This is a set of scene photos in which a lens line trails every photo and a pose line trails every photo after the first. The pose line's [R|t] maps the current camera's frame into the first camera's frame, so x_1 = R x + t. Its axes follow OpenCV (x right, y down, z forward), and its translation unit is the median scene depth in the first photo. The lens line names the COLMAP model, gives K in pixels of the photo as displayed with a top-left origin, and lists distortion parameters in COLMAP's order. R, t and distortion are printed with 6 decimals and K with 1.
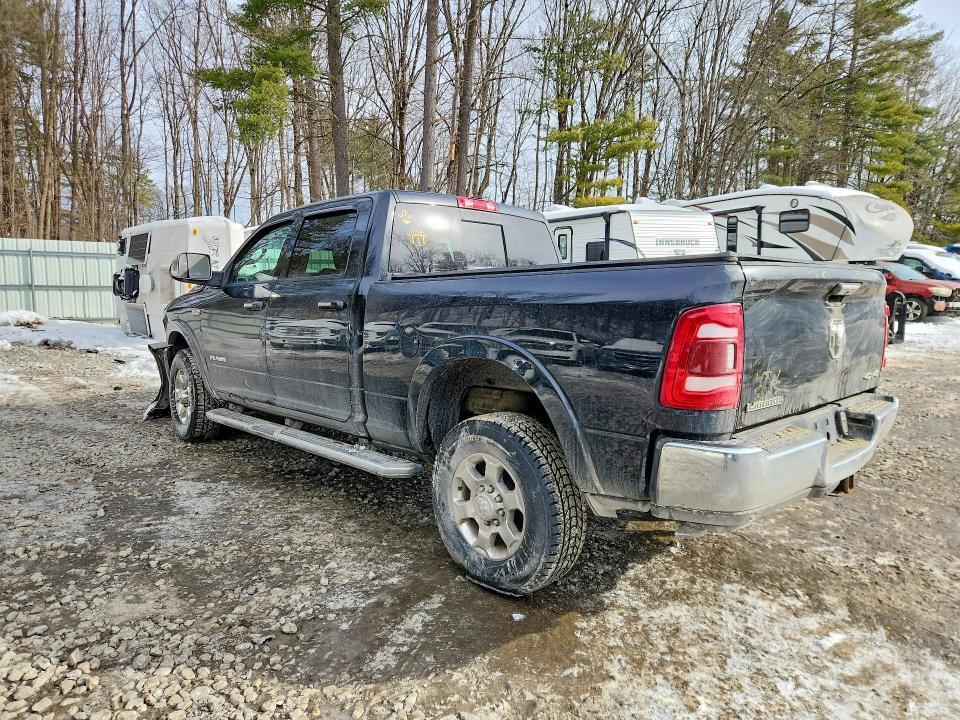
lens RADIAL K [[683.4, 0, 480.0], [0, 683.4, 360.0], [0, 0, 1]] dist [-0.004924, -0.004112]
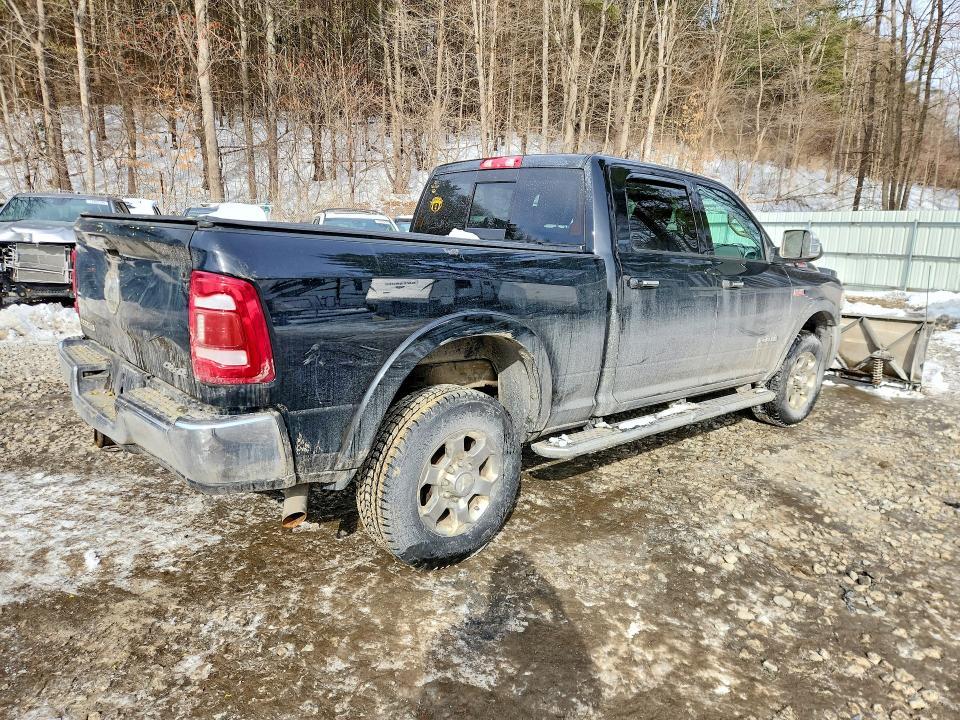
lens RADIAL K [[683.4, 0, 480.0], [0, 683.4, 360.0], [0, 0, 1]] dist [-0.004924, -0.004112]
pose [[-0.048044, 0.187456, -0.981097, 1.434546], [-0.155489, 0.968854, 0.192731, -0.202054], [0.986669, 0.161810, -0.017401, 1.511332]]
